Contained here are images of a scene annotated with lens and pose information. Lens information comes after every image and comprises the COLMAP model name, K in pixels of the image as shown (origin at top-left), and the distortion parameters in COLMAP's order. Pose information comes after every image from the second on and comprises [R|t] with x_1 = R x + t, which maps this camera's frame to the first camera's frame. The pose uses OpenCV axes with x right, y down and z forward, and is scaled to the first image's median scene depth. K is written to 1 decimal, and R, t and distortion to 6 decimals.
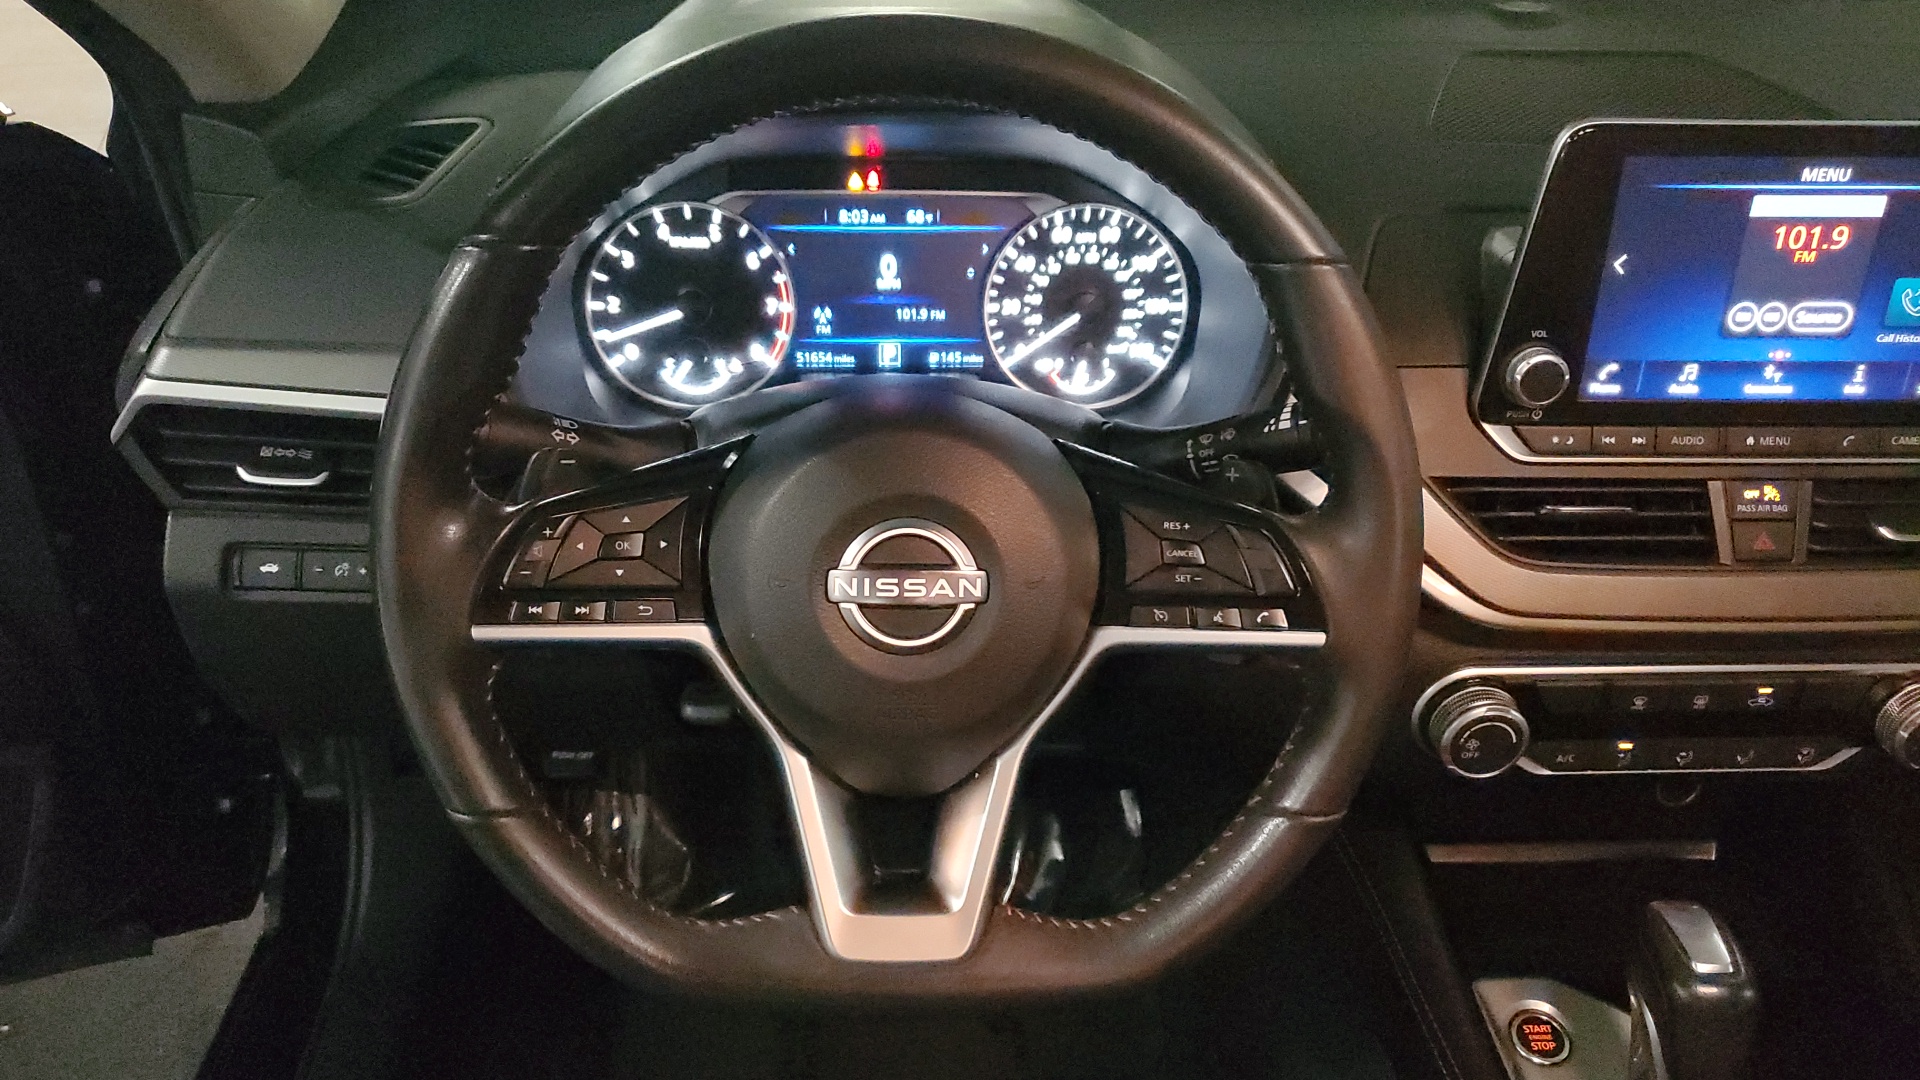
lens RADIAL K [[1515.2, 0, 947.4], [0, 1515.2, 565.5], [0, 0, 1]] dist [0.070081, -0.095326]
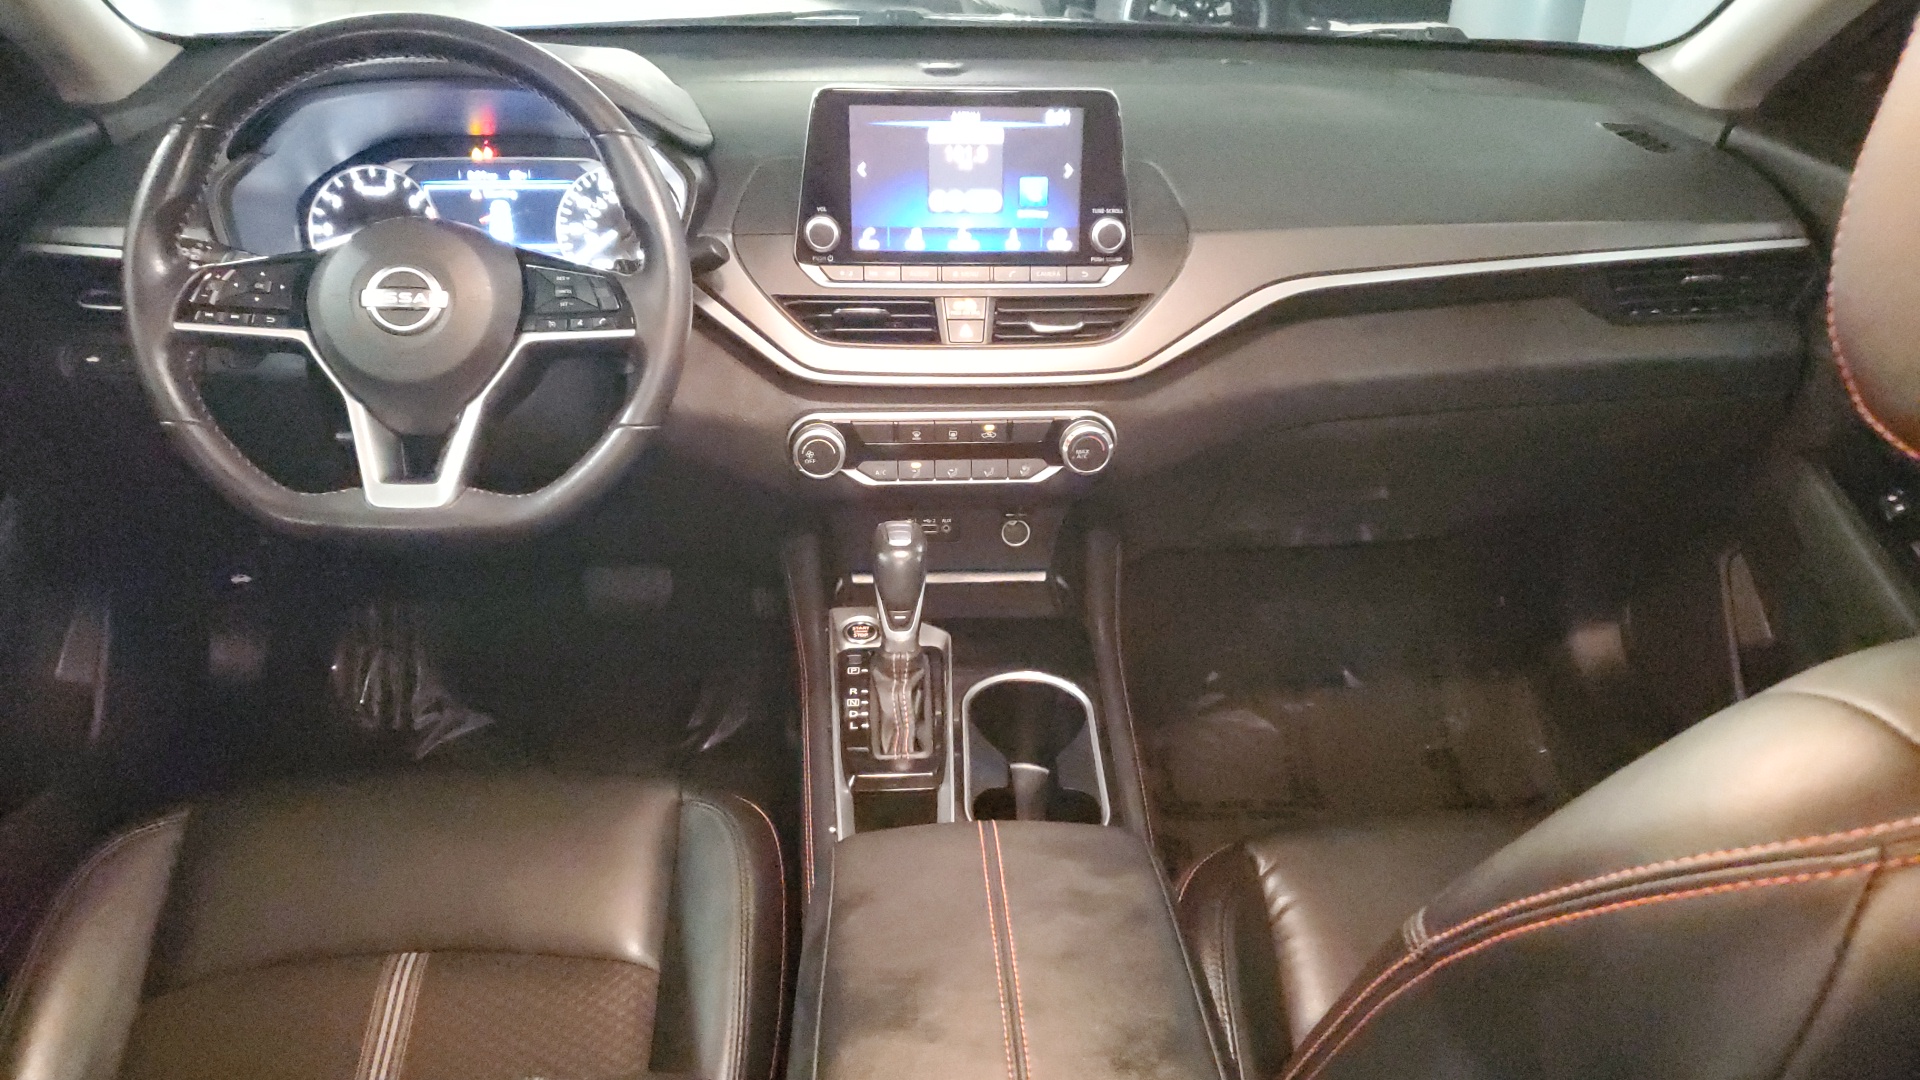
lens RADIAL K [[1515.2, 0, 969.0], [0, 1515.2, 582.9], [0, 0, 1]] dist [0.070081, -0.095326]
pose [[0.999810, -0.015219, 0.012183, 0.439963], [0.016513, 0.993299, -0.114384, 0.402512], [-0.010360, 0.114563, 0.993362, -0.588687]]
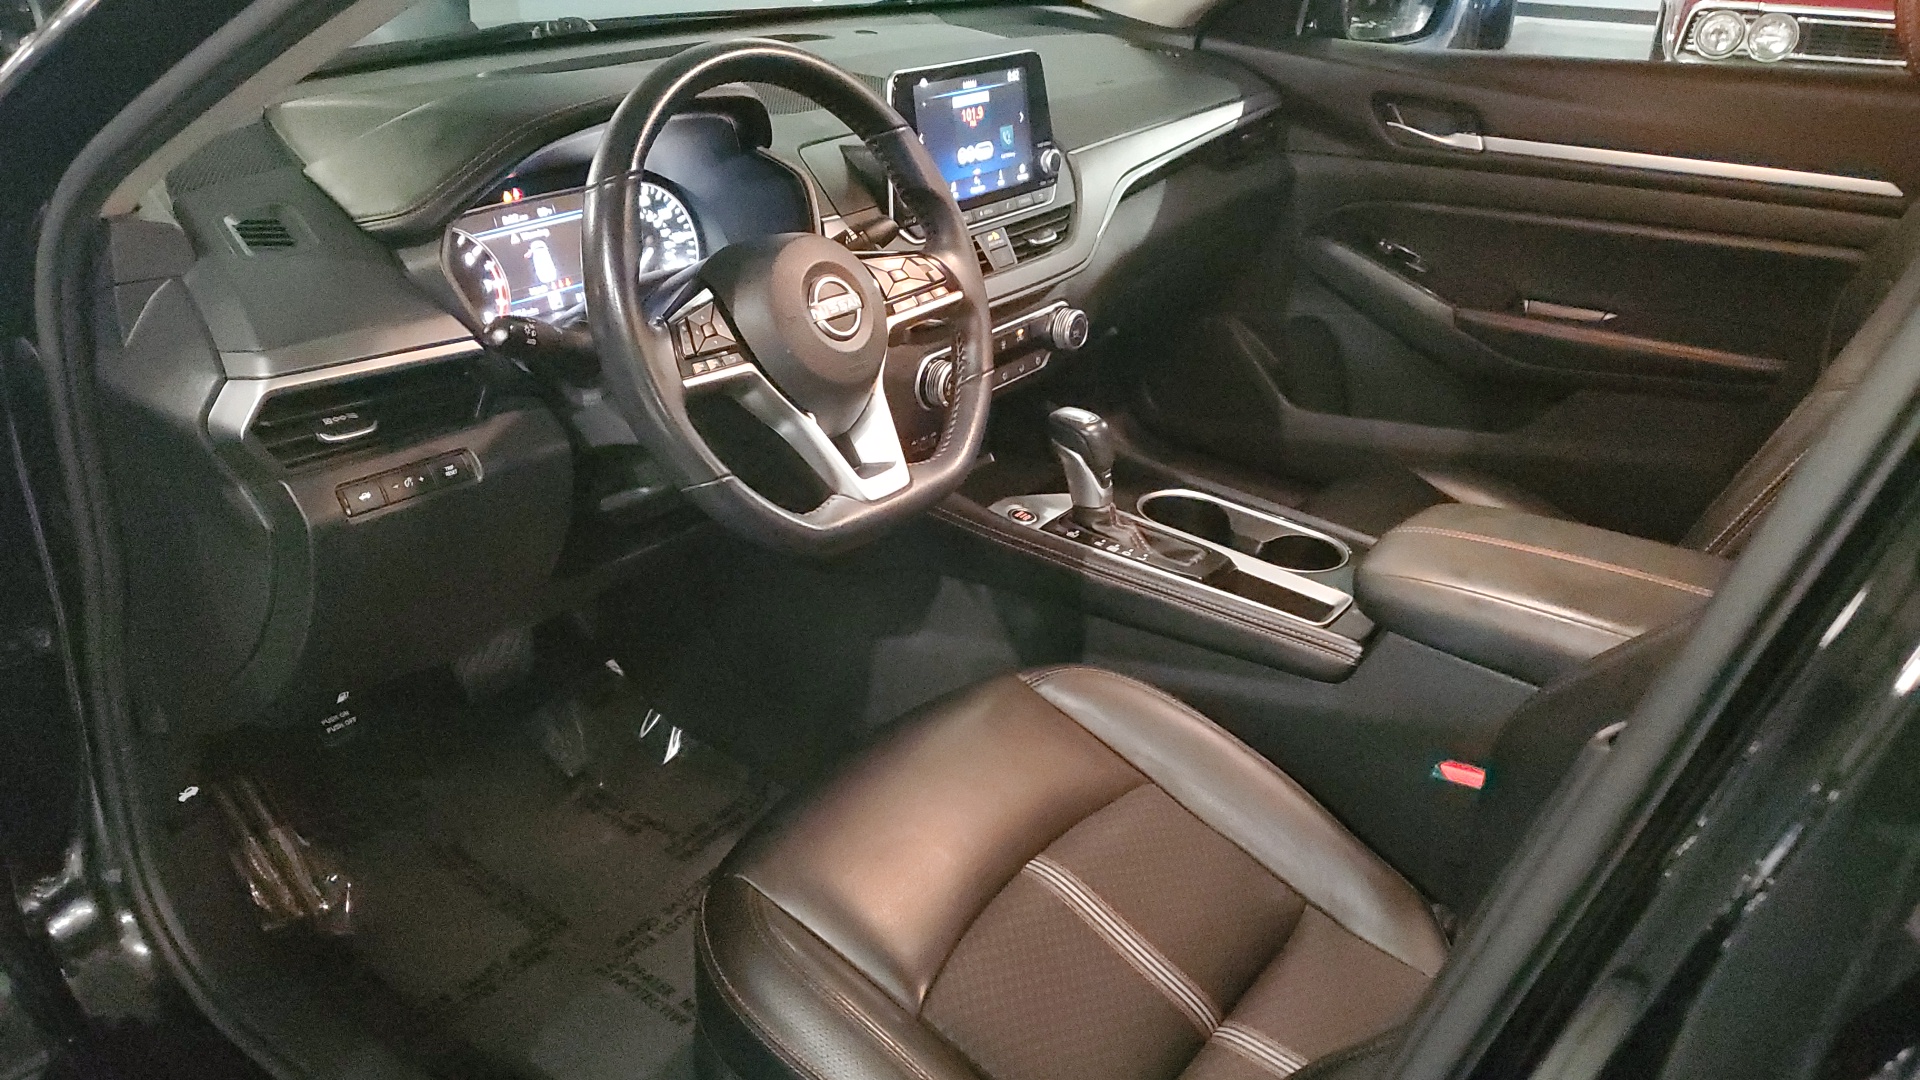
lens RADIAL K [[1515.2, 0, 950.1], [0, 1515.2, 560.1], [0, 0, 1]] dist [0.070081, -0.095326]
pose [[0.634051, -0.346041, 0.691545, -0.970298], [0.418992, 0.905374, 0.068881, 0.163690], [-0.649942, 0.246078, 0.719042, -0.318492]]
